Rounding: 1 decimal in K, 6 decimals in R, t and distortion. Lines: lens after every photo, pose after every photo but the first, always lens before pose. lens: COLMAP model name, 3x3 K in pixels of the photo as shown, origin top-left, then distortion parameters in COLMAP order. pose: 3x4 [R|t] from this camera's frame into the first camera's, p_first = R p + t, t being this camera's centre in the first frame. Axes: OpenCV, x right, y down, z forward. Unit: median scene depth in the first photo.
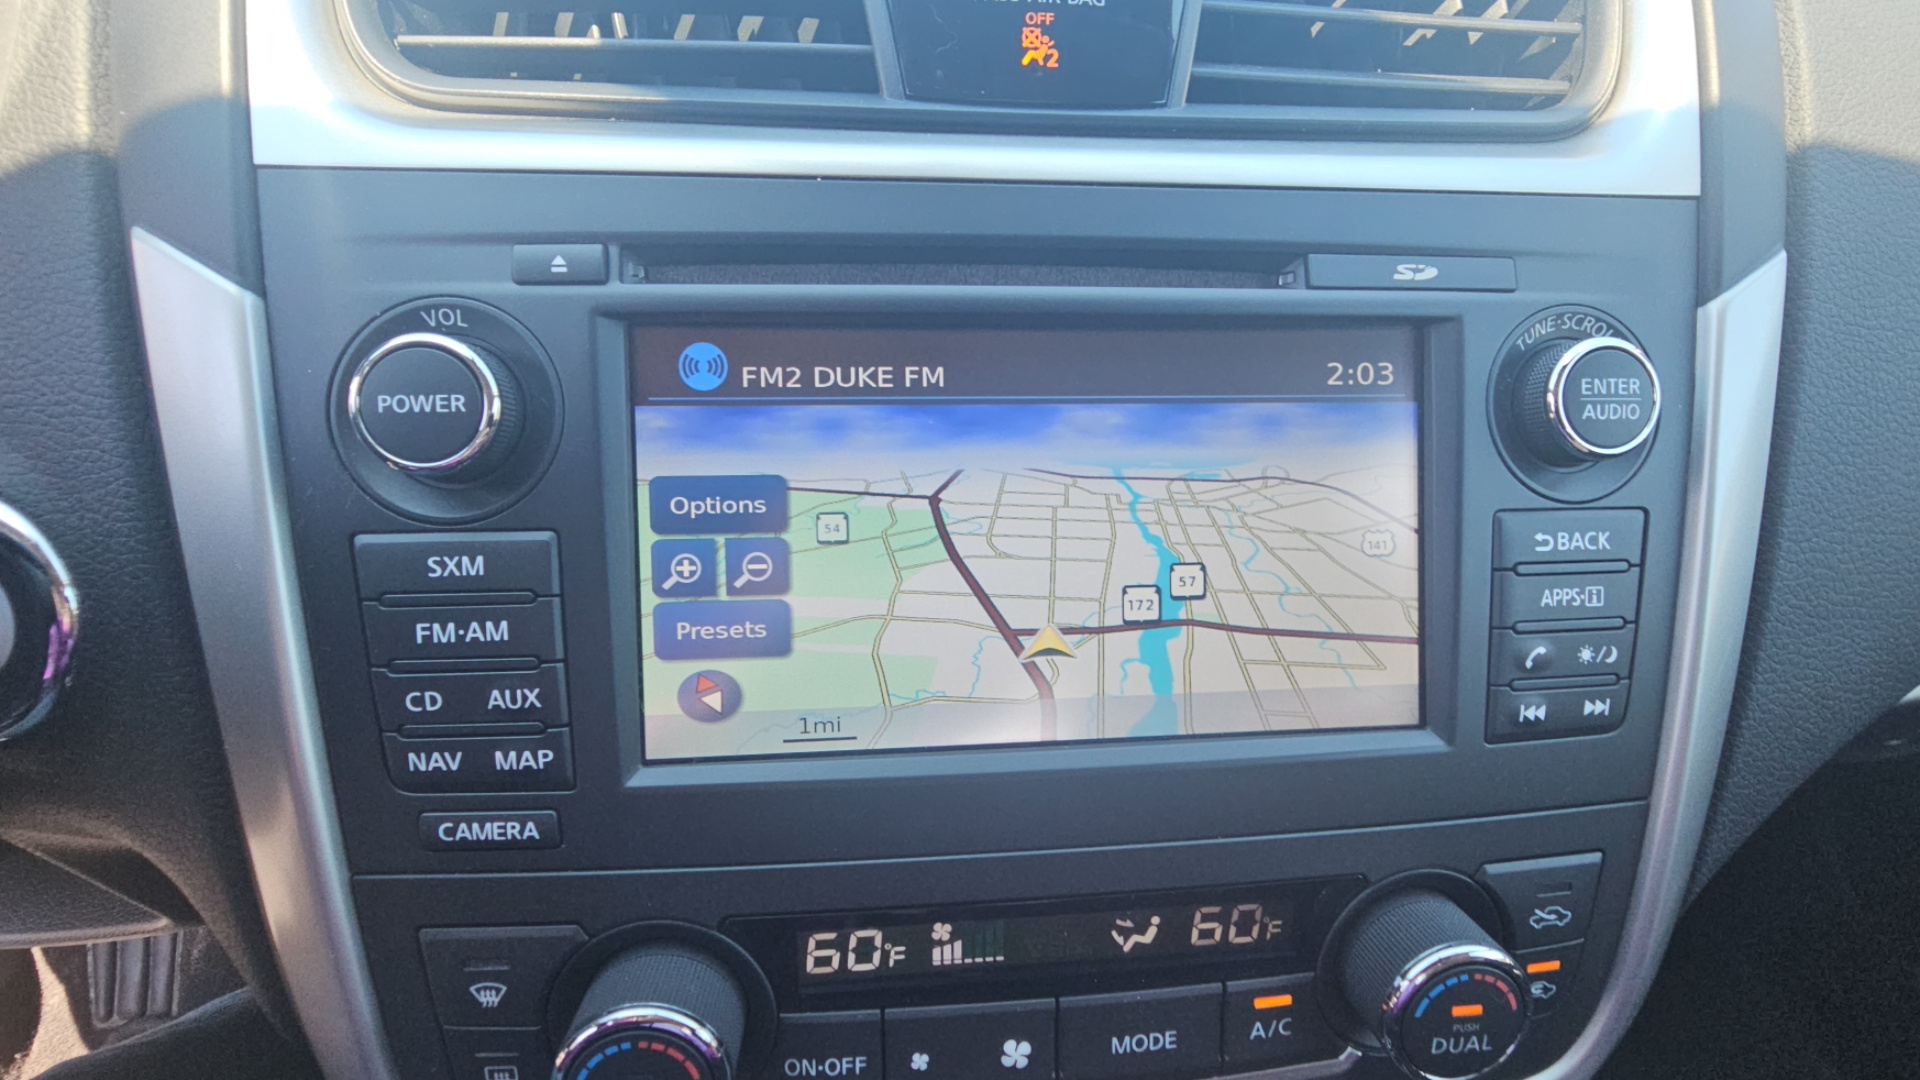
lens RADIAL K [[860.3, 0, 987.5], [0, 860.3, 542.7], [0, 0, 1]] dist [0.007462, -0.007558]
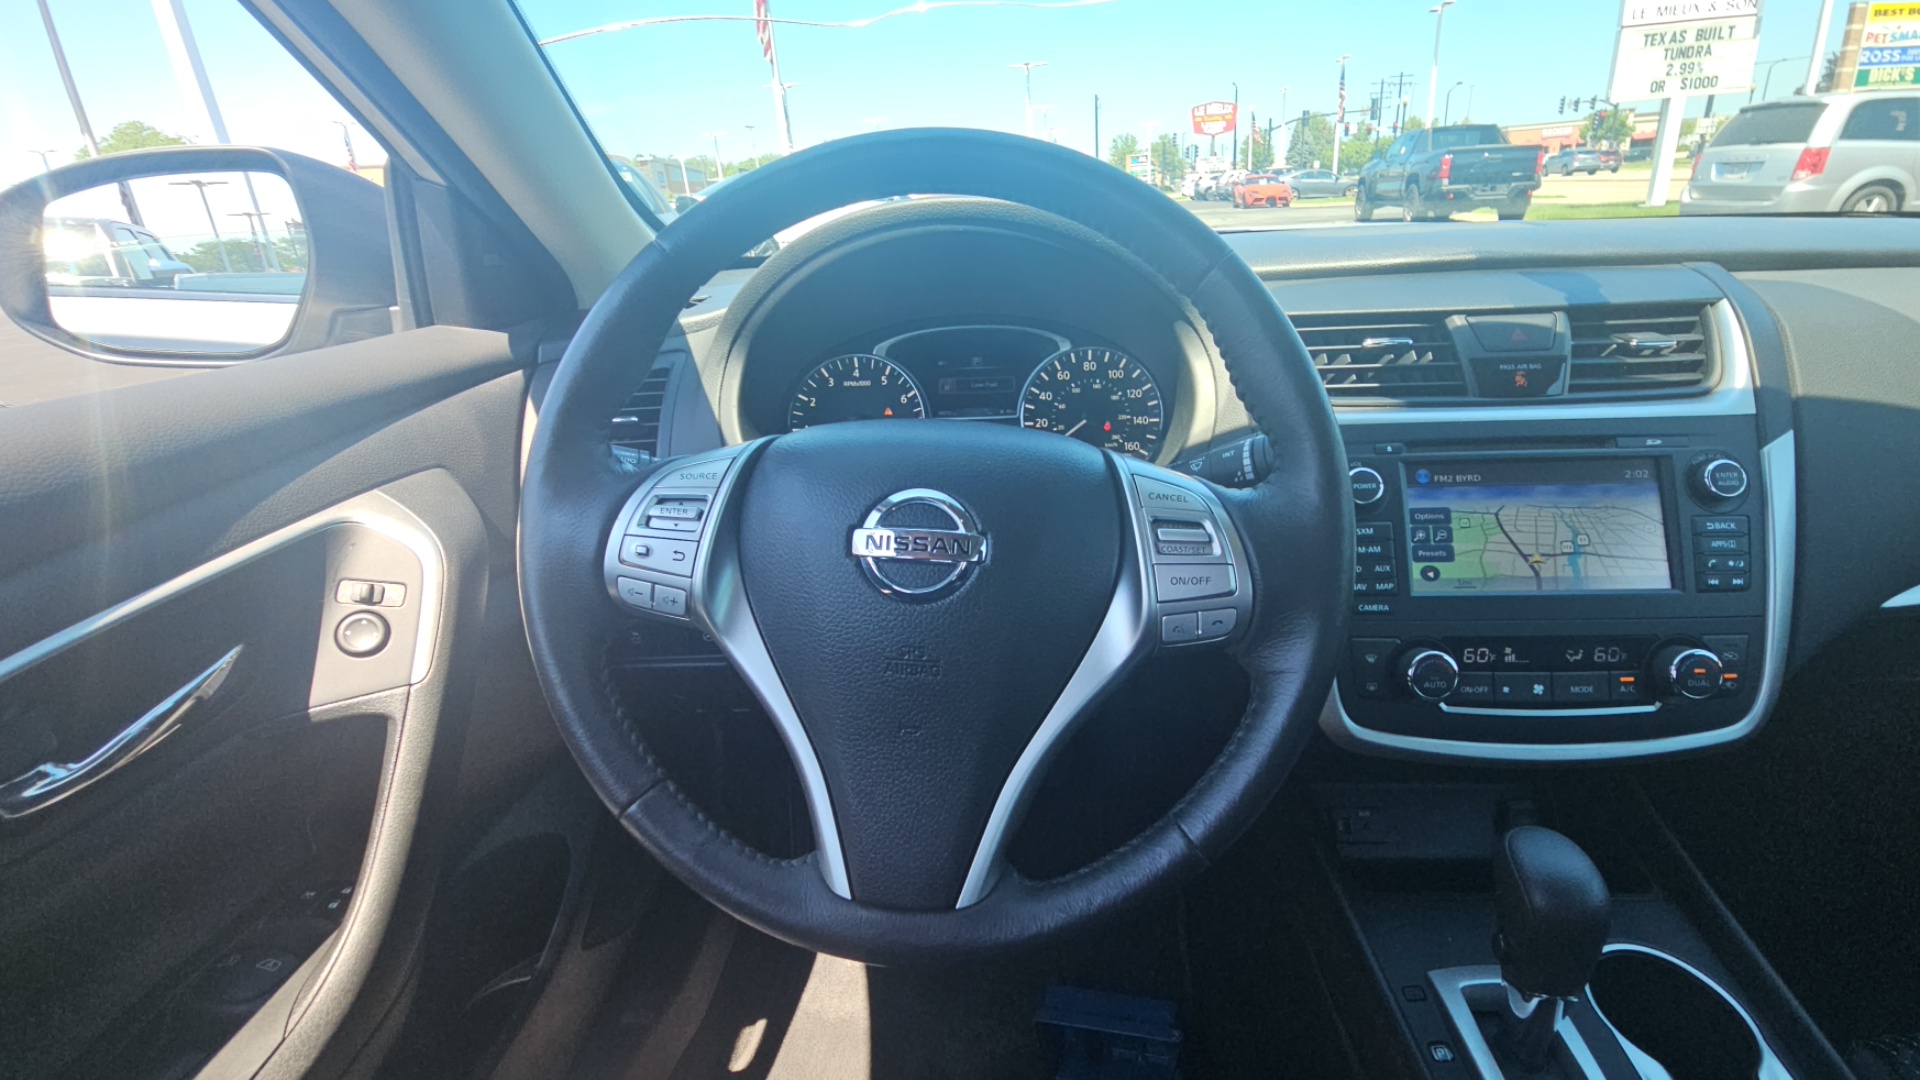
lens RADIAL K [[860.3, 0, 980.7], [0, 860.3, 549.1], [0, 0, 1]] dist [0.007462, -0.007558]
pose [[0.984885, -0.011683, -0.172812, -1.413567], [-0.017534, 0.985872, -0.166580, 0.652588], [0.172317, 0.167092, 0.970766, -2.462948]]
